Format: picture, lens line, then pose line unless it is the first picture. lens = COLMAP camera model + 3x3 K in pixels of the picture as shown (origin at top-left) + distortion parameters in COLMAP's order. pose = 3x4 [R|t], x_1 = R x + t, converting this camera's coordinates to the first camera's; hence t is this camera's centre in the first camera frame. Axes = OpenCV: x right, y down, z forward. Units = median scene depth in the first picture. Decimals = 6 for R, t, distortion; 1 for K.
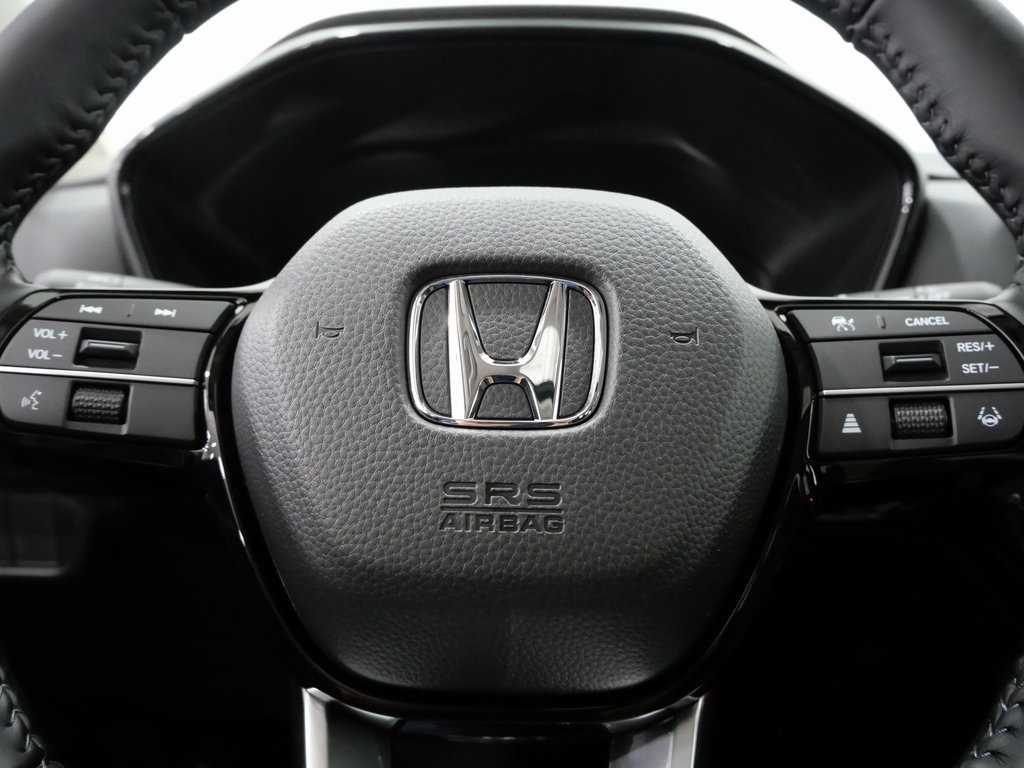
lens RADIAL K [[767.9, 0, 512.0], [0, 767.9, 384.0], [0, 0, 1]] dist [-0.040287, 0.000201]
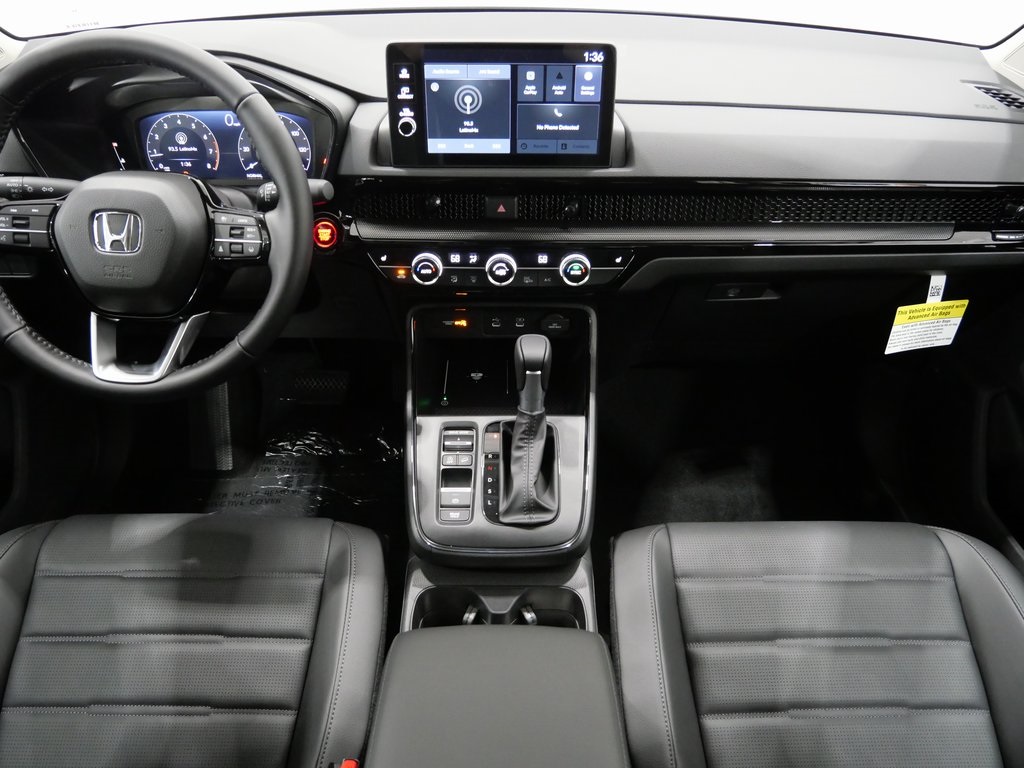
lens RADIAL K [[735.7, 0, 509.3], [0, 735.7, 386.9], [0, 0, 1]] dist [-0.040707, 0.005496]
pose [[0.999168, 0.023290, 0.033468, 1.758097], [-0.035320, 0.904482, 0.425046, -0.912064], [-0.020372, -0.425875, 0.904553, -2.582558]]
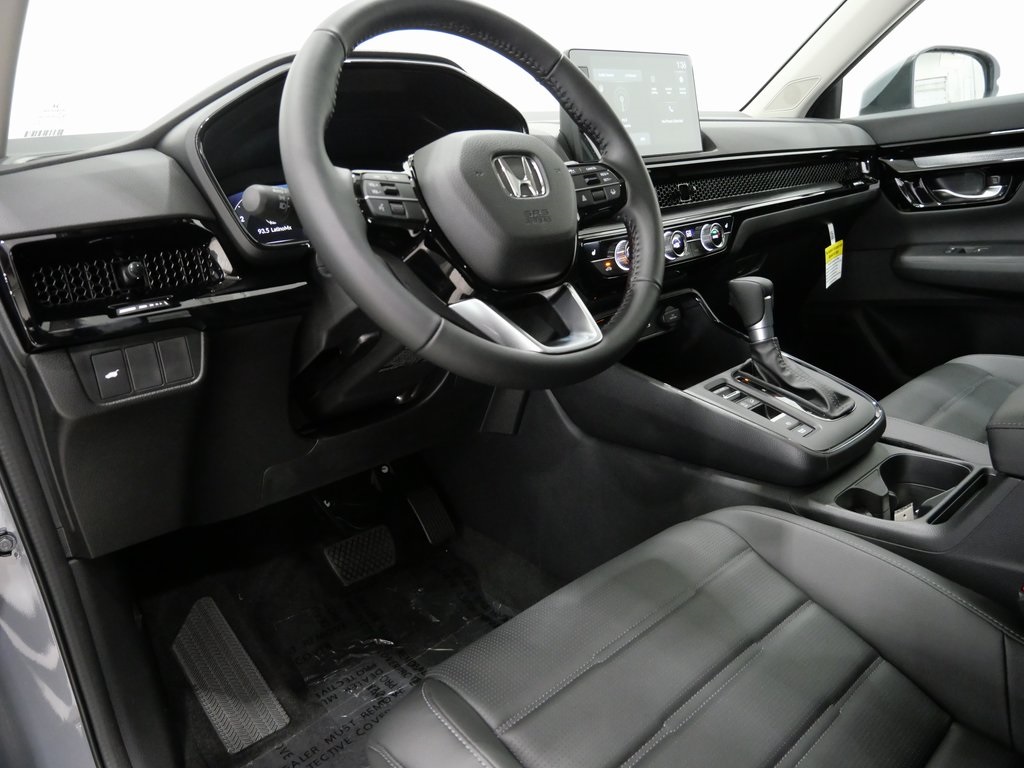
lens RADIAL K [[735.7, 0, 509.3], [0, 735.7, 386.9], [0, 0, 1]] dist [-0.040707, 0.005496]
pose [[0.740283, -0.223213, 0.634158, -2.098831], [0.198466, 0.973793, 0.111080, 0.447438], [-0.642333, 0.043628, 0.765183, -1.287889]]
